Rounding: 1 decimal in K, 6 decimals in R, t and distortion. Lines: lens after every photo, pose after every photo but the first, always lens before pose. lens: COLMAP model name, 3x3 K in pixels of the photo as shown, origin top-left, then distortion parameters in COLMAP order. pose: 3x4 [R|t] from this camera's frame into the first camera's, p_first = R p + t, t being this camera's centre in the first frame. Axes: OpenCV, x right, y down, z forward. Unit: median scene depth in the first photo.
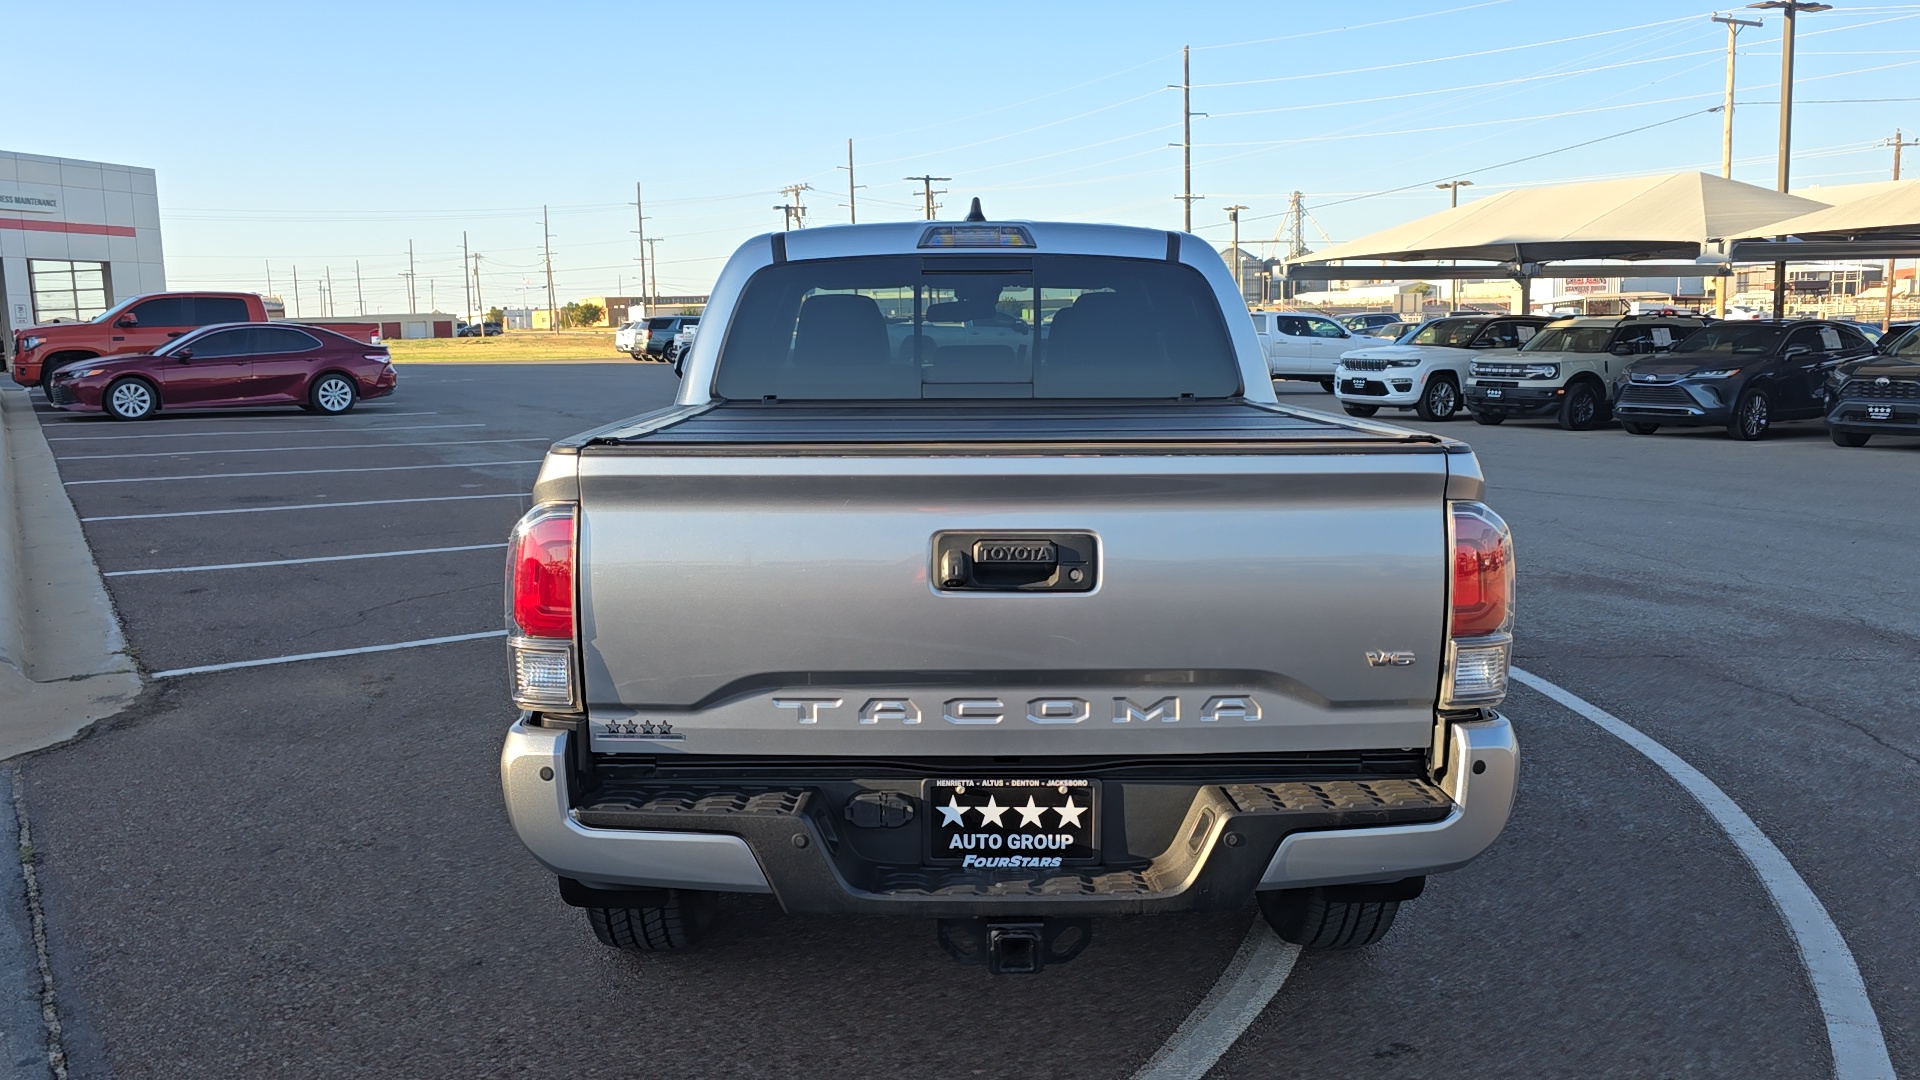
lens RADIAL K [[1597.1, 0, 957.3], [0, 1597.1, 544.4], [0, 0, 1]] dist [-0.000848, 0.014580]
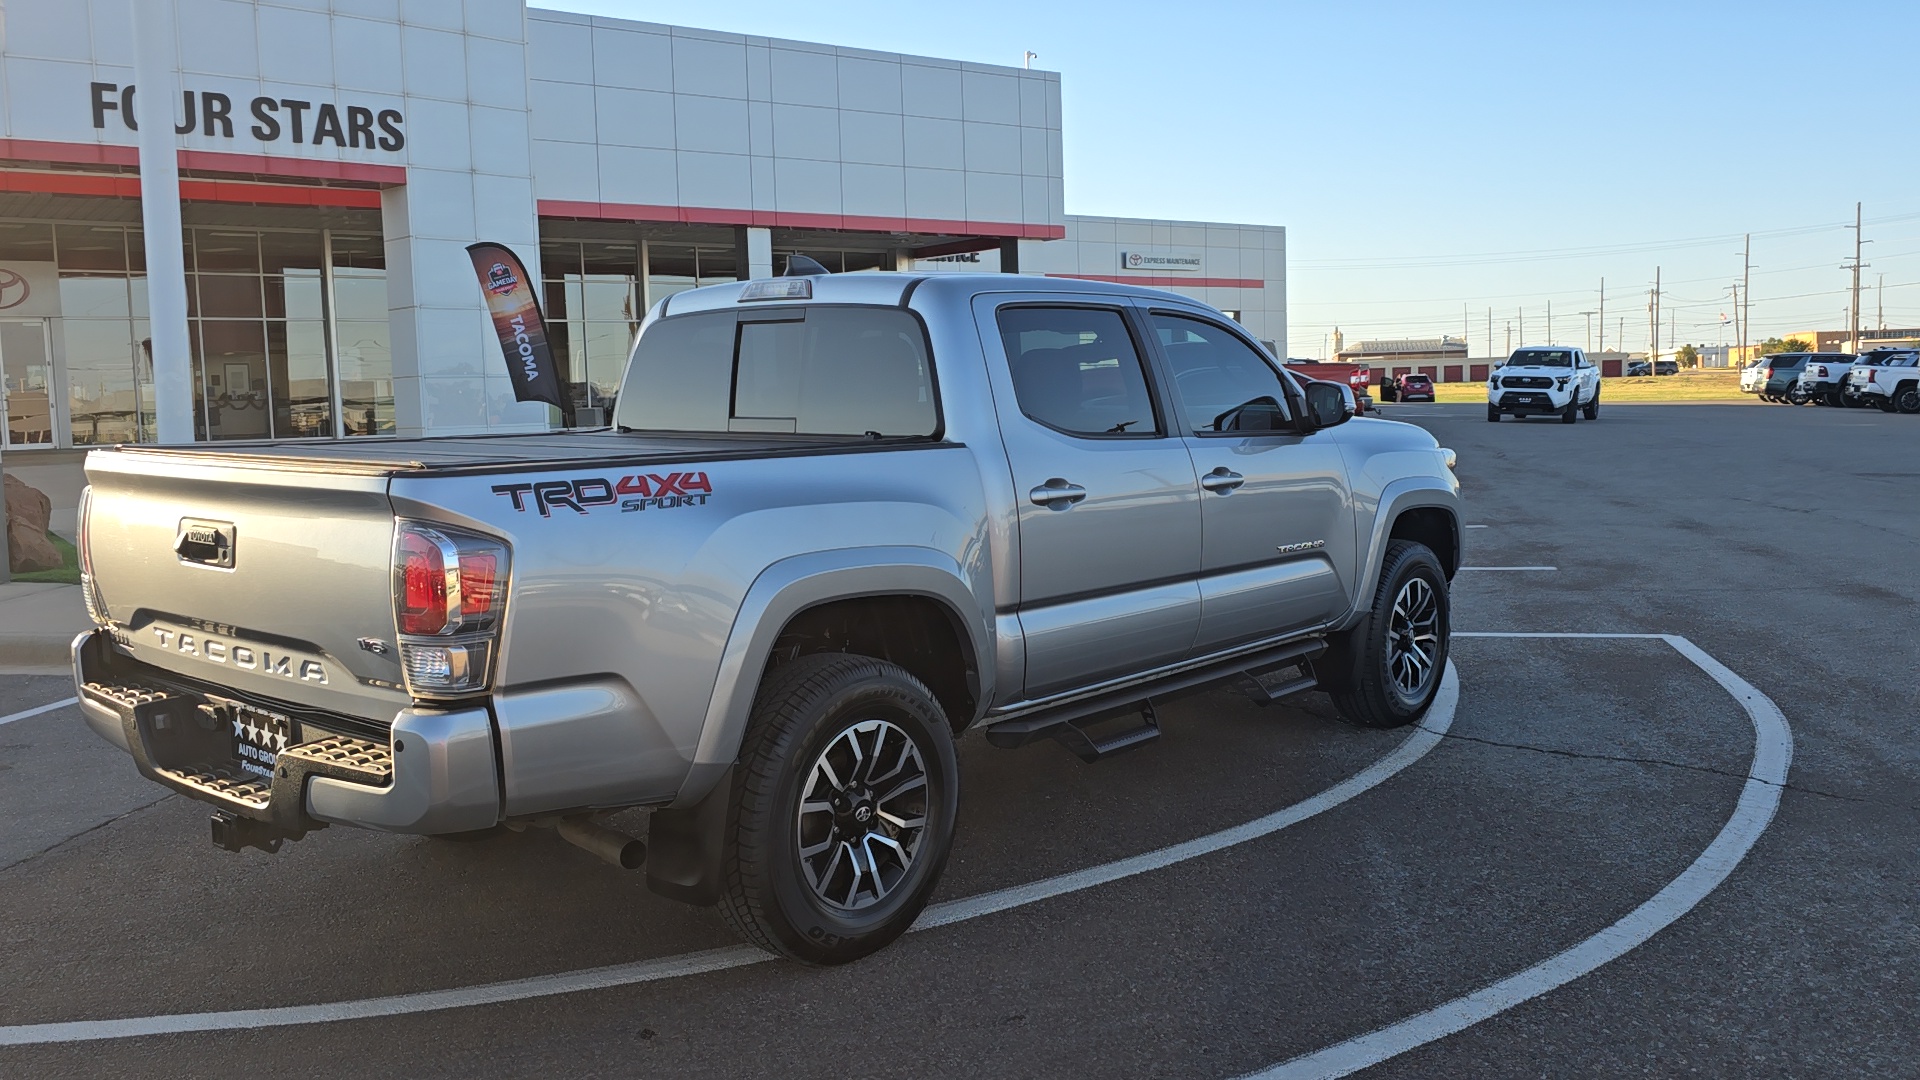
lens RADIAL K [[1597.1, 0, 971.7], [0, 1597.1, 559.1], [0, 0, 1]] dist [-0.000848, 0.014580]
pose [[0.752604, 0.073788, -0.654326, 1.325934], [-0.083647, 0.996365, 0.016149, -0.049208], [0.653139, 0.042579, 0.756040, 0.369421]]
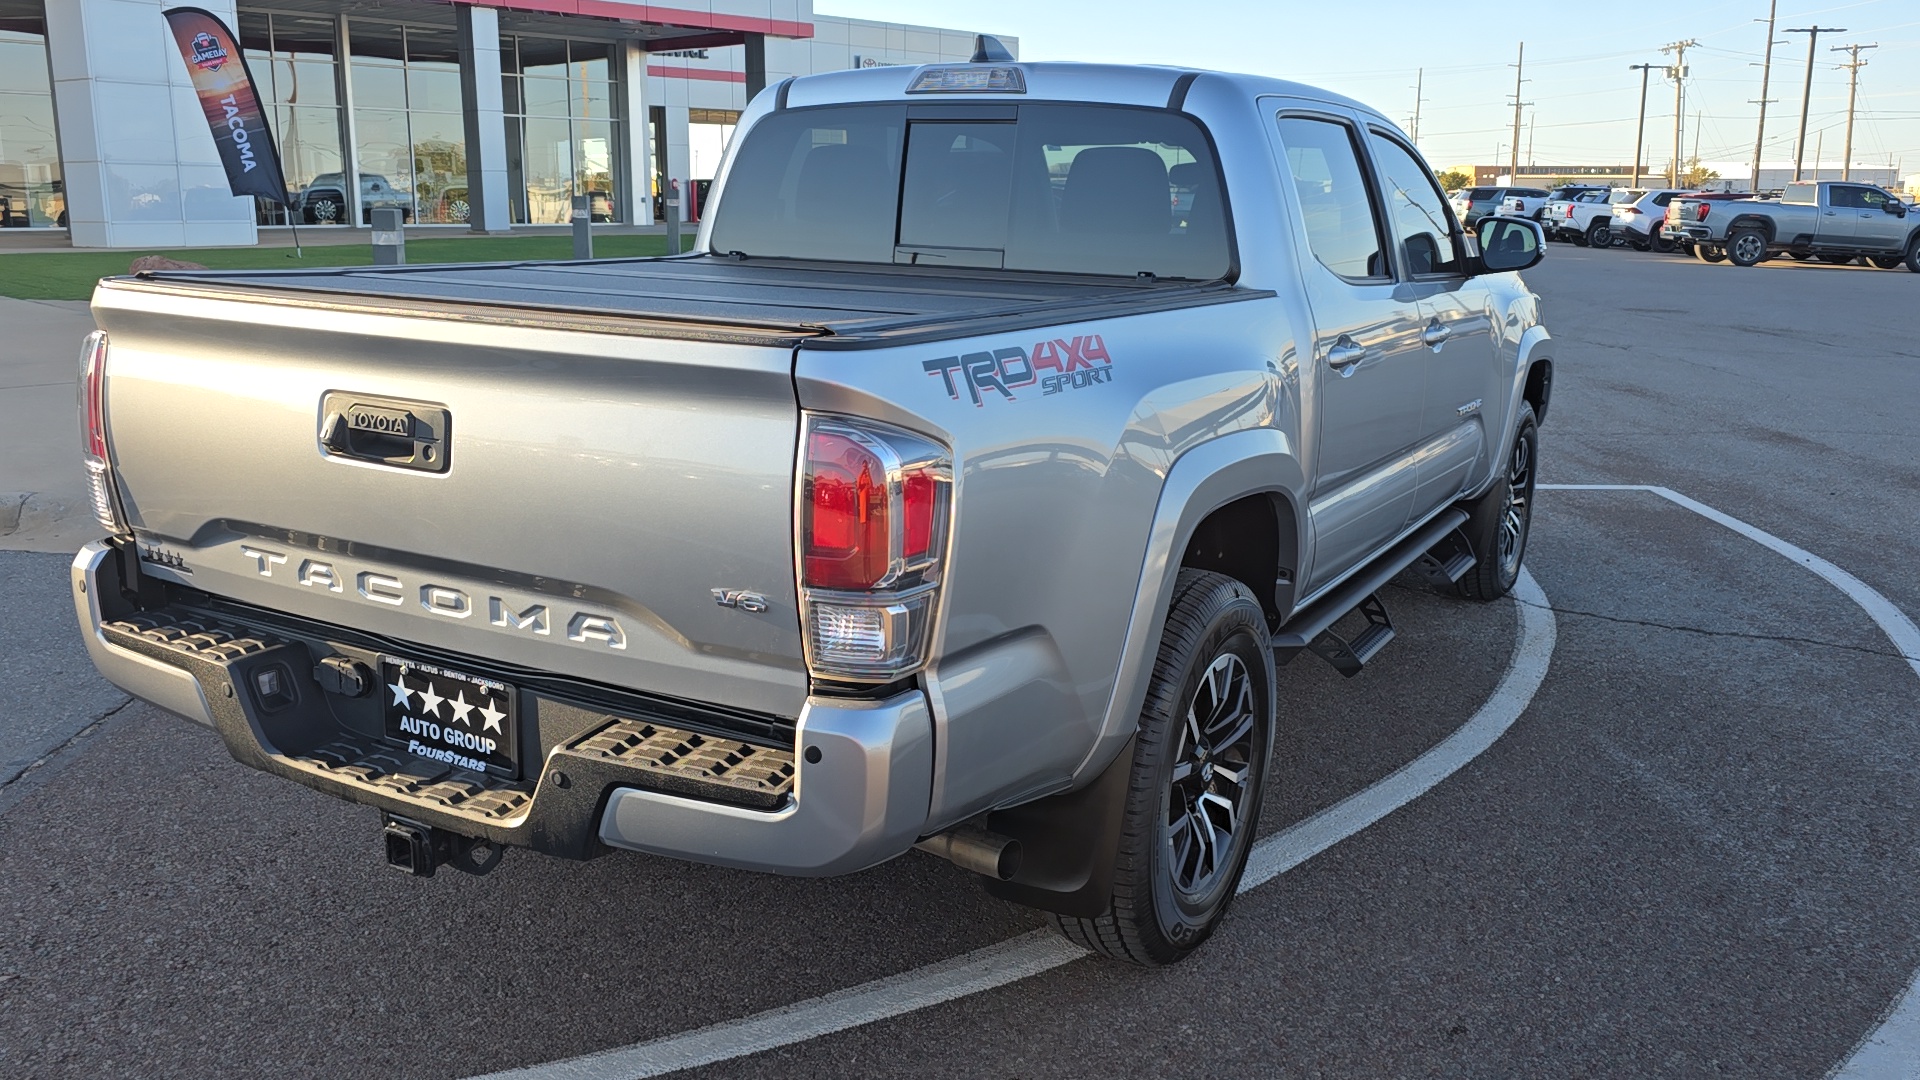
lens RADIAL K [[1597.1, 0, 983.8], [0, 1597.1, 553.4], [0, 0, 1]] dist [-0.000848, 0.014580]
pose [[0.863963, 0.137634, -0.484381, 0.738123], [-0.096059, 0.989304, 0.109771, -0.050000], [0.494308, -0.048309, 0.867943, 0.354668]]
